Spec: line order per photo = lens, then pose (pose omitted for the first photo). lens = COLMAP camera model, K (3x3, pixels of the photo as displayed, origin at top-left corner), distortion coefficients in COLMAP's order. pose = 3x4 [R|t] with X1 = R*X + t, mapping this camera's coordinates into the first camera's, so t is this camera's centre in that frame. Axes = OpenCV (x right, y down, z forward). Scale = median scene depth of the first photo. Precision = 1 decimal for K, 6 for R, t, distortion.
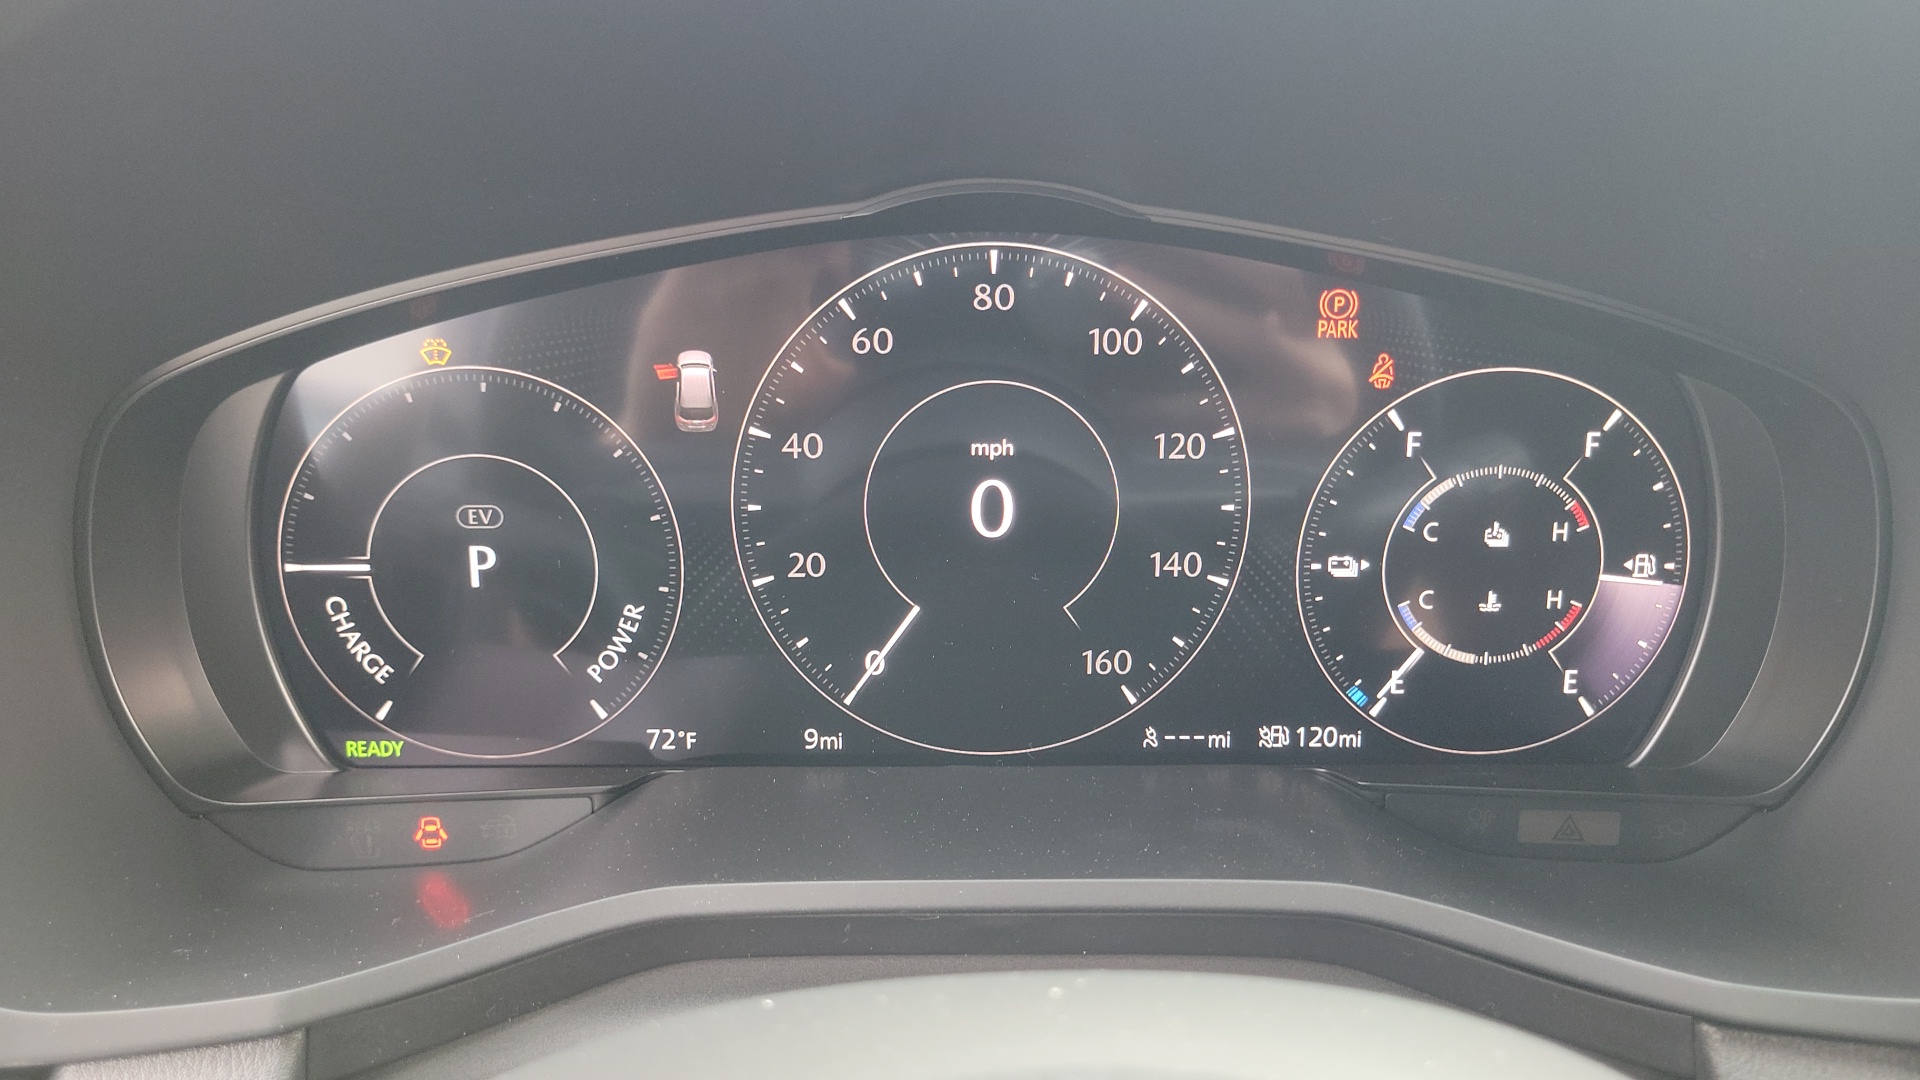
lens RADIAL K [[1484.7, 0, 953.8], [0, 1484.7, 543.9], [0, 0, 1]] dist [0.036034, -0.030115]
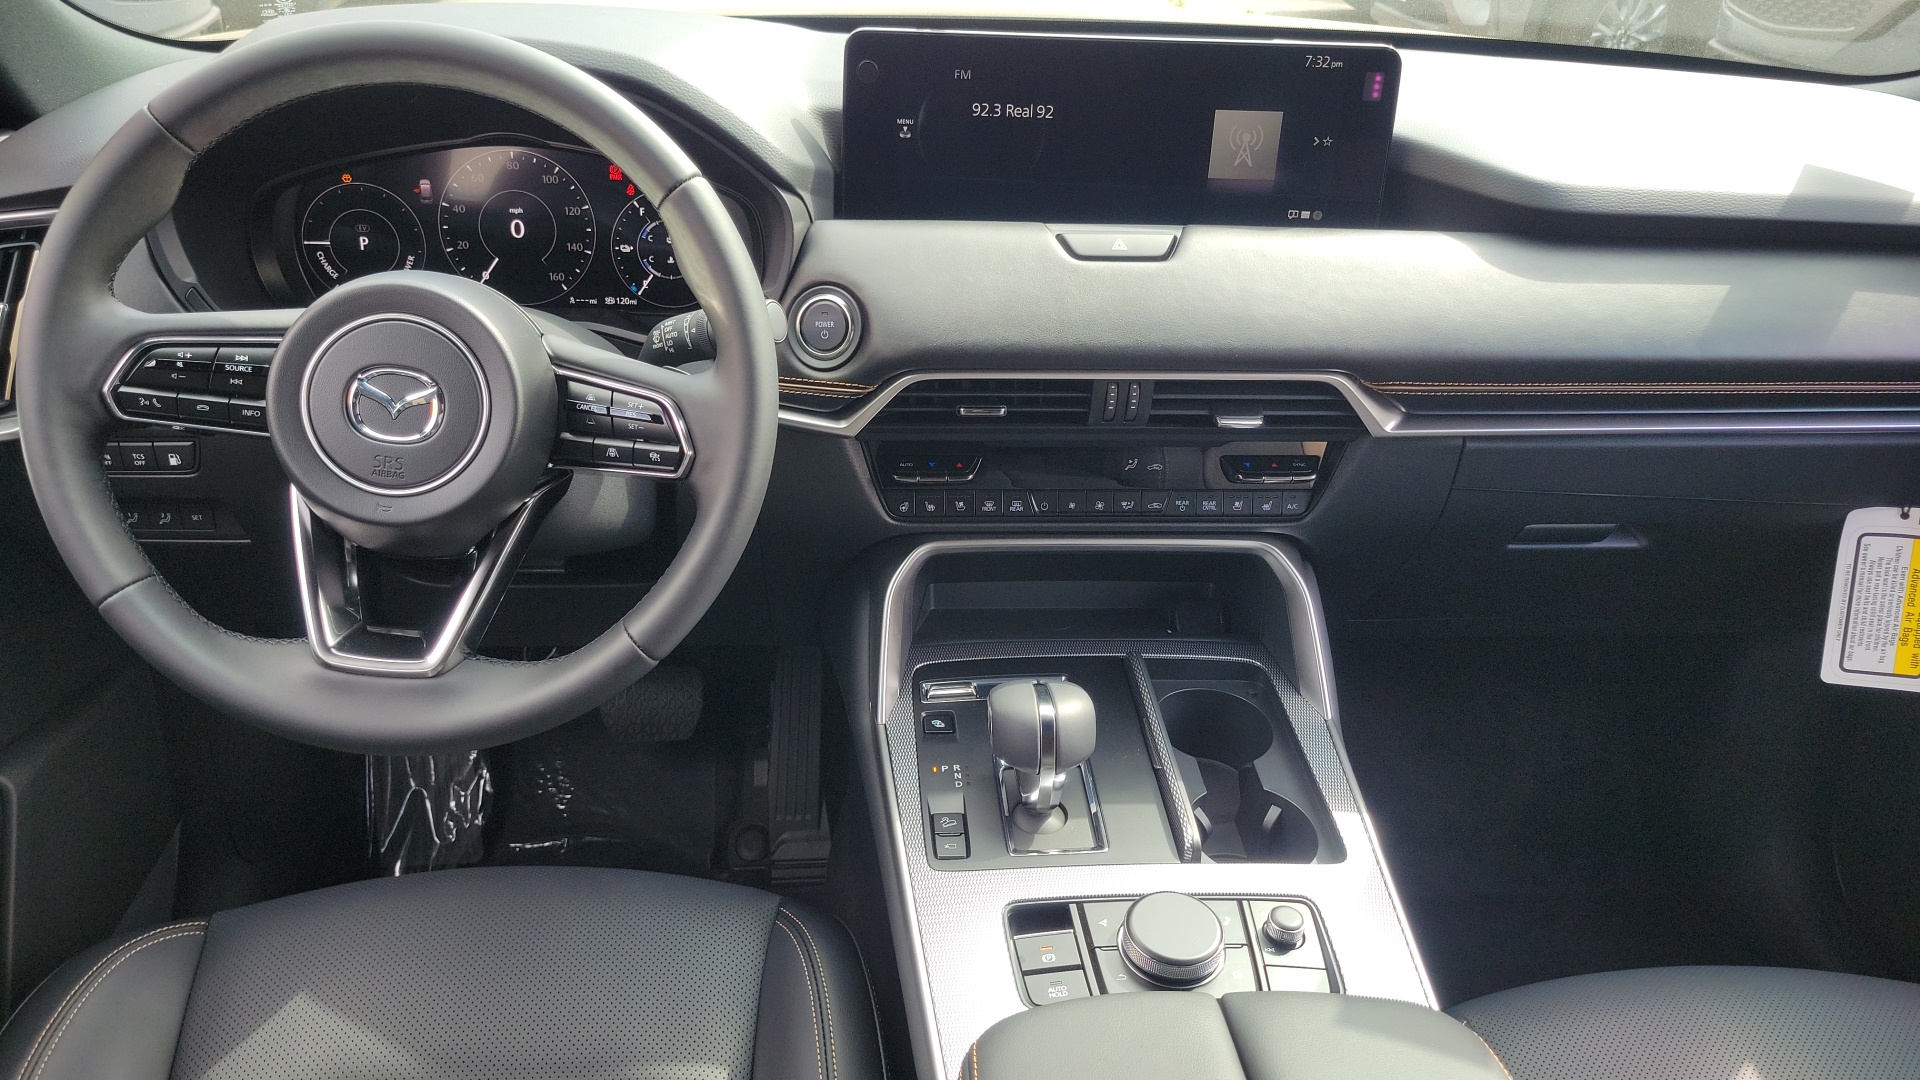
lens RADIAL K [[1484.7, 0, 963.2], [0, 1484.7, 530.1], [0, 0, 1]] dist [0.036034, -0.030115]
pose [[0.998756, 0.004322, 0.049675, 0.869164], [-0.010801, 0.991334, 0.130920, 0.200061], [-0.048679, -0.131293, 0.990148, -2.488548]]
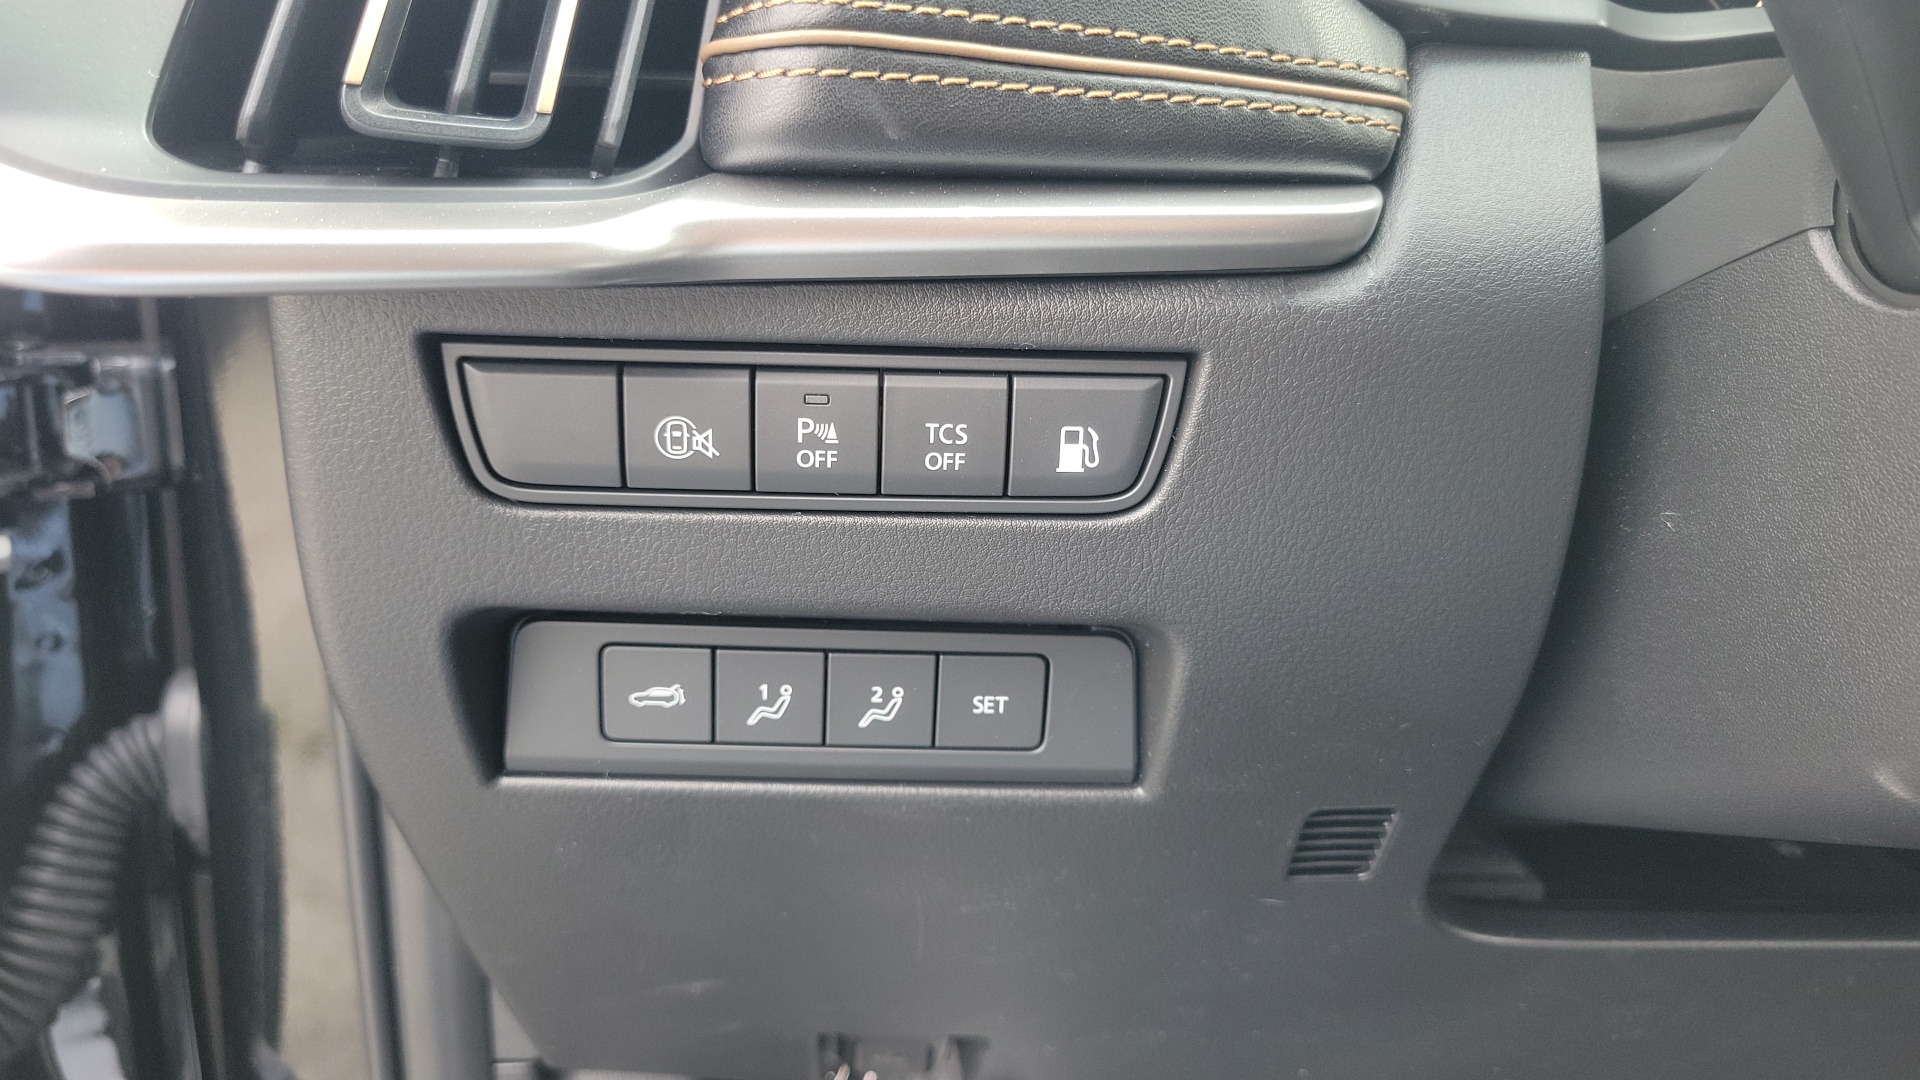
lens RADIAL K [[1484.7, 0, 939.9], [0, 1484.7, 545.3], [0, 0, 1]] dist [0.036034, -0.030115]
pose [[0.998988, 0.021995, 0.039235, -0.721132], [-0.019960, 0.998473, -0.051505, 0.571704], [-0.040308, 0.050670, 0.997902, -0.074204]]
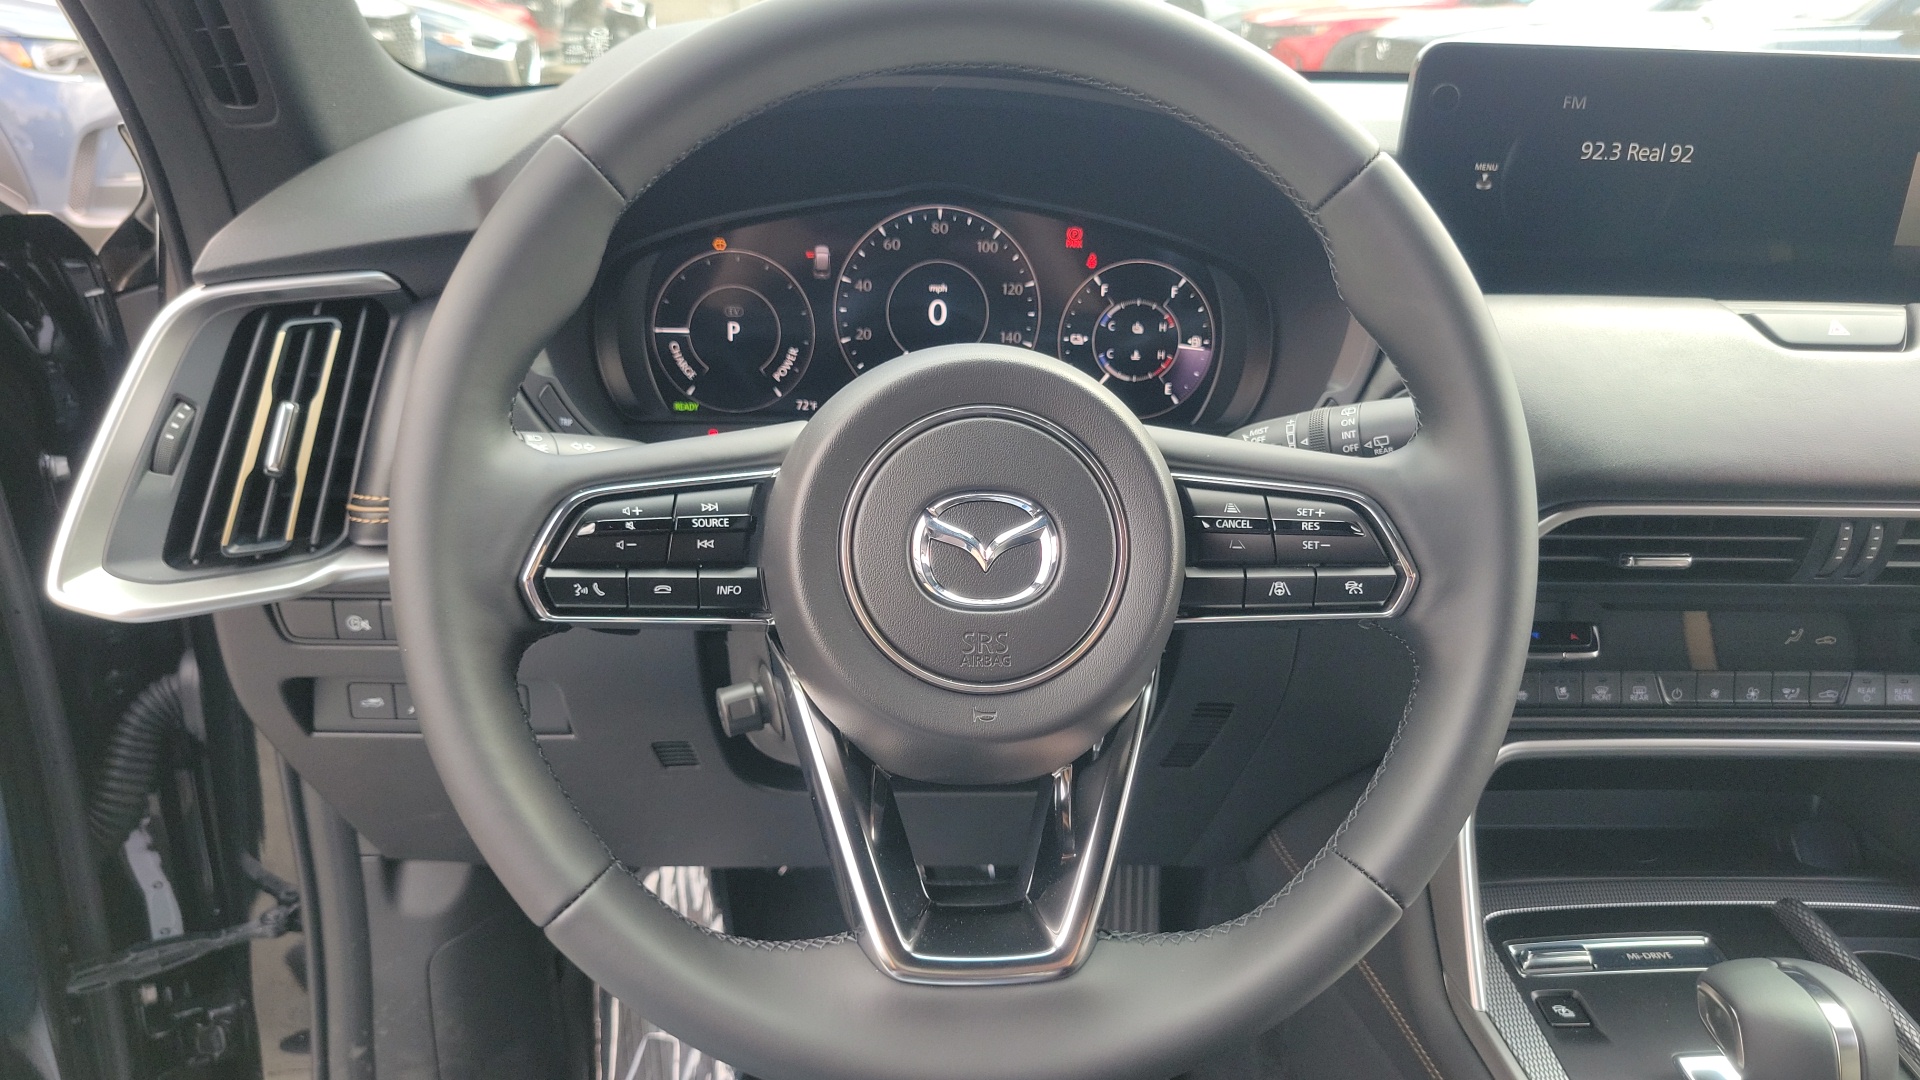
lens RADIAL K [[1484.7, 0, 960.9], [0, 1484.7, 536.8], [0, 0, 1]] dist [0.036034, -0.030115]
pose [[0.998858, 0.013939, 0.045703, -0.044465], [-0.015789, 0.999060, 0.040380, 0.251228], [-0.045097, -0.041056, 0.998139, -1.516746]]
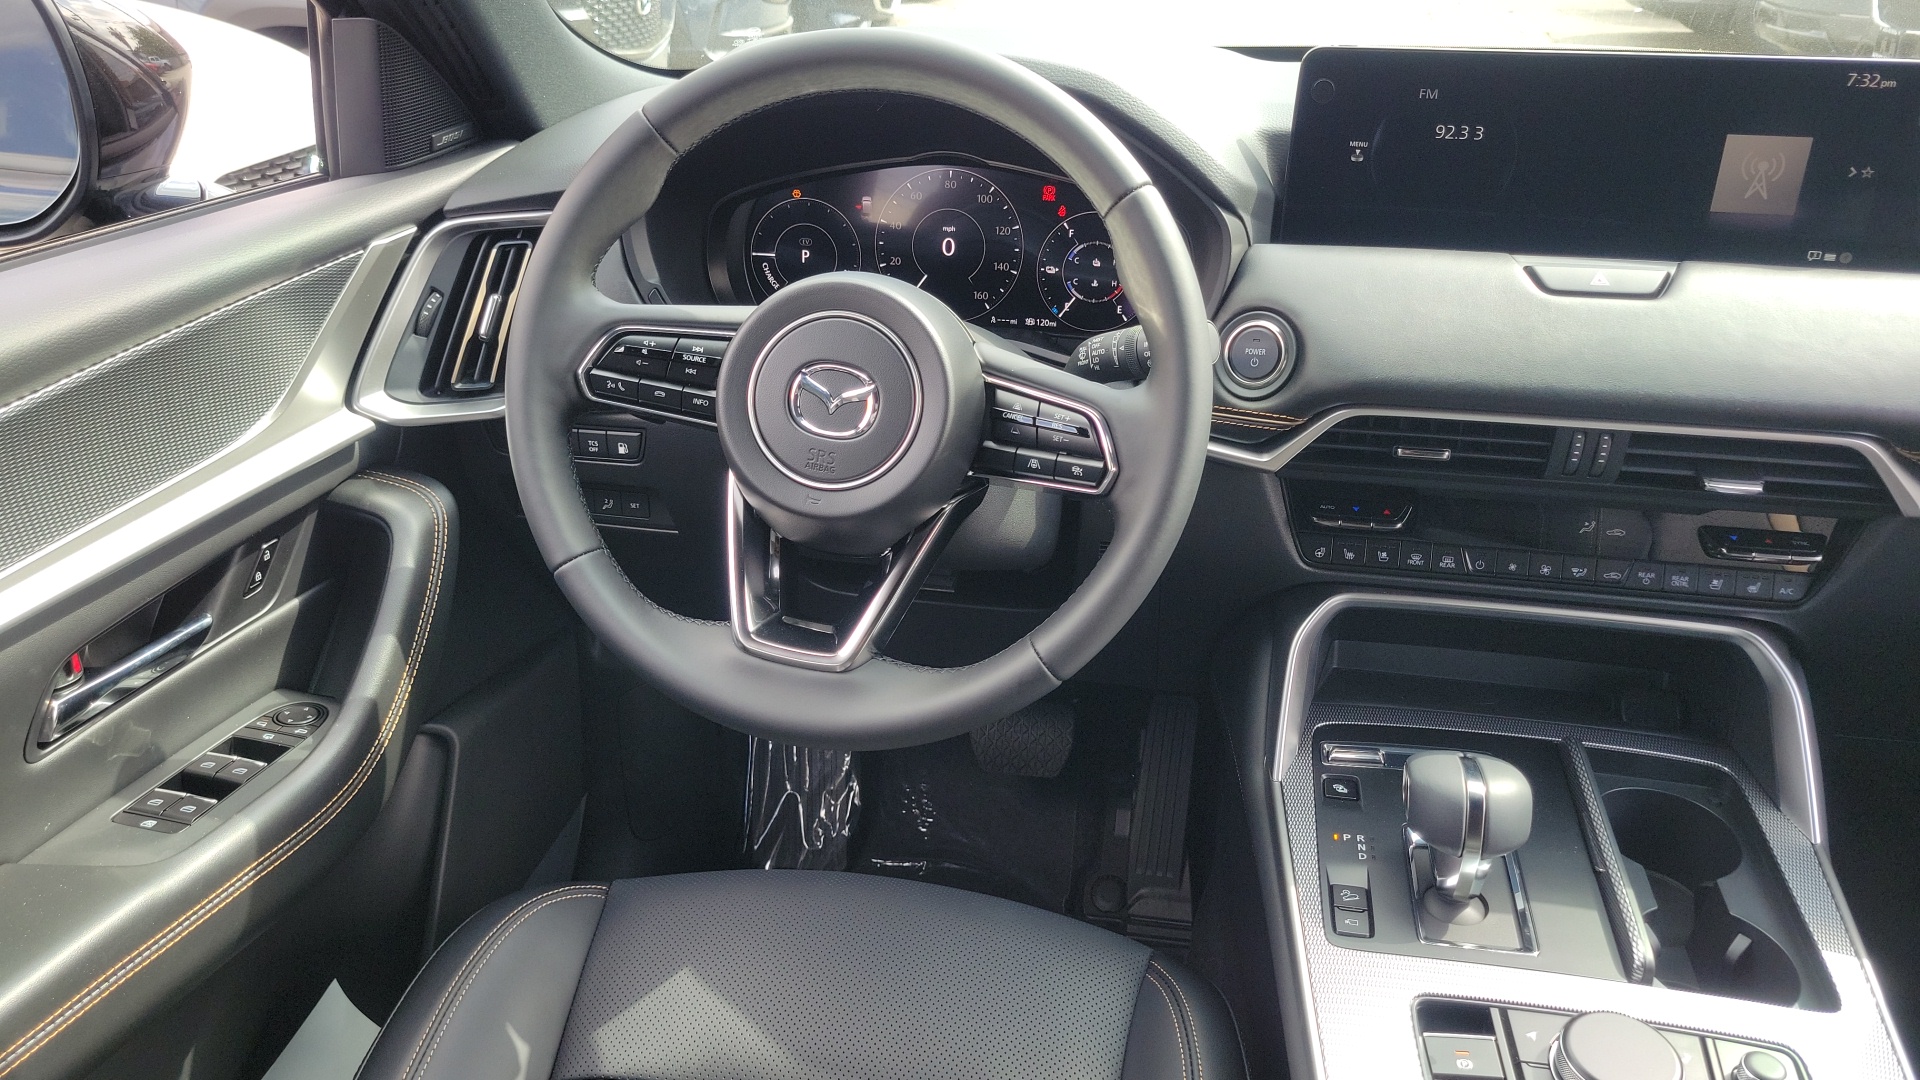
lens RADIAL K [[1484.7, 0, 921.8], [0, 1484.7, 533.8], [0, 0, 1]] dist [0.036034, -0.030115]
pose [[0.973310, 0.088911, -0.211572, 0.745909], [-0.068325, 0.992362, 0.102711, 0.283670], [0.219088, -0.085514, 0.971950, -2.388430]]
